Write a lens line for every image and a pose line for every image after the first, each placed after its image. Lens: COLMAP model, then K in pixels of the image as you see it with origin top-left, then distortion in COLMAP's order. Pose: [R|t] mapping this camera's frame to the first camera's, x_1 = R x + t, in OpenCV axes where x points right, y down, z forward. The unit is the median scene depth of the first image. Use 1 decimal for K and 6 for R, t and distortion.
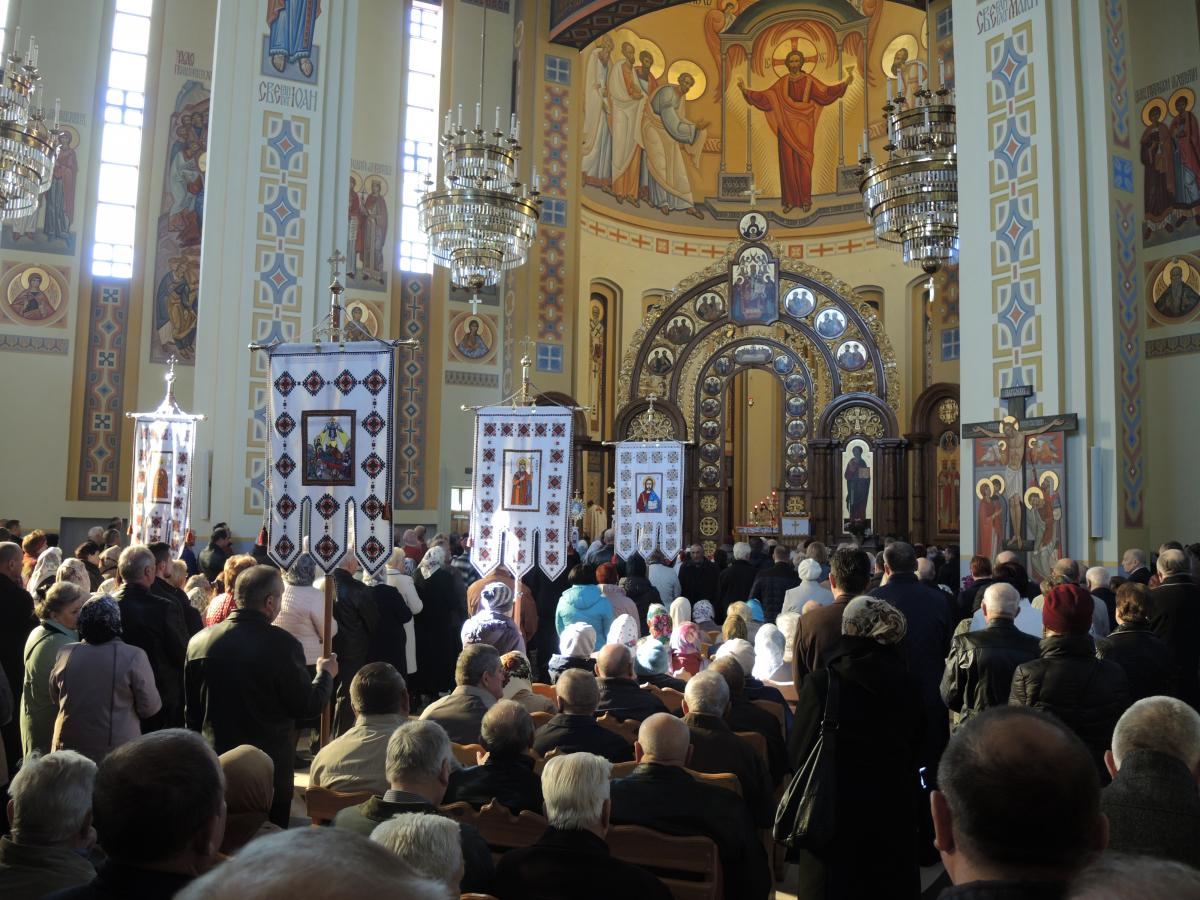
lens RADIAL K [[993.9, 0, 600.0], [0, 993.9, 450.0], [0, 0, 1]] dist [-0.041834, -0.041107]
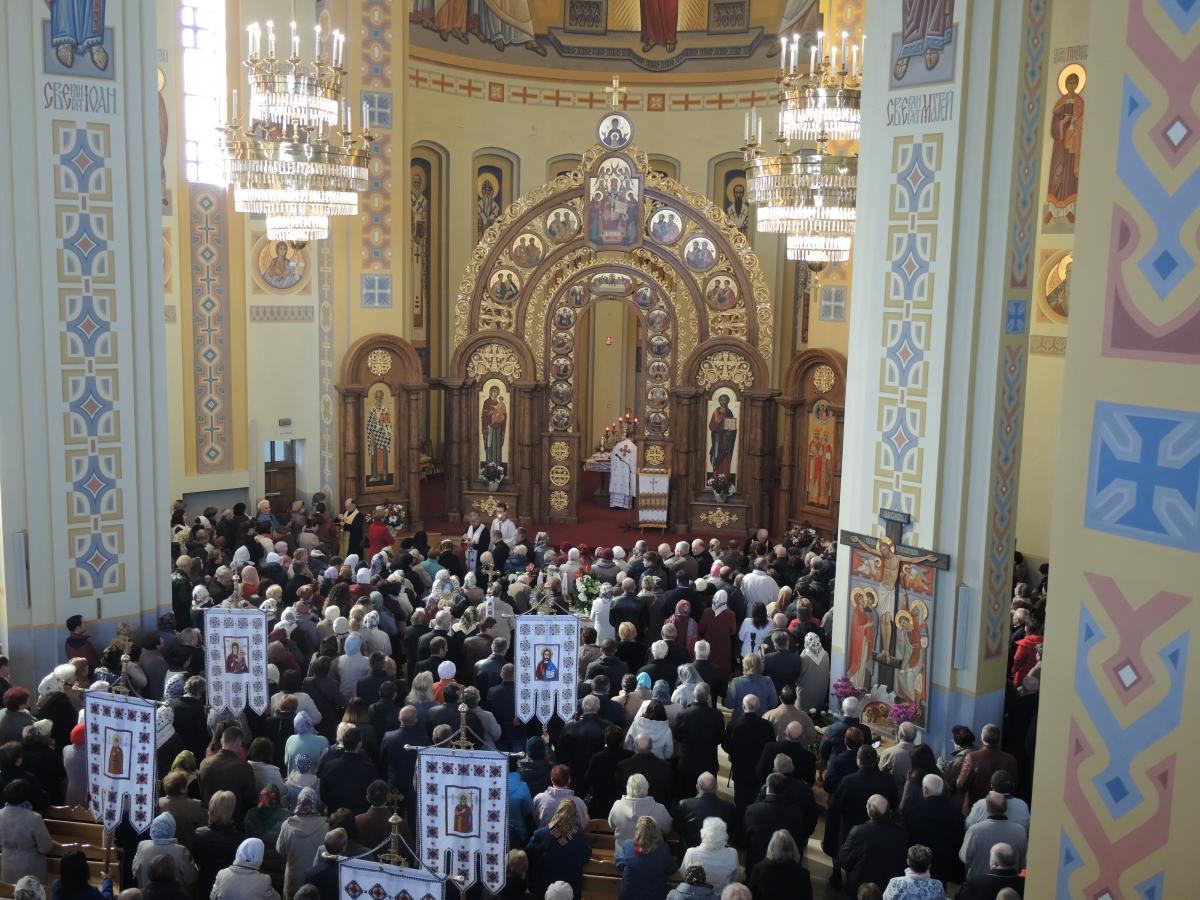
lens RADIAL K [[1241.1, 0, 600.0], [0, 1241.1, 450.0], [0, 0, 1]] dist [0.056986, -0.127471]
pose [[0.984839, -0.020902, 0.172210, -0.049000], [-0.017188, 0.976073, 0.216763, -0.195140], [-0.172620, -0.216437, 0.960915, -0.085760]]
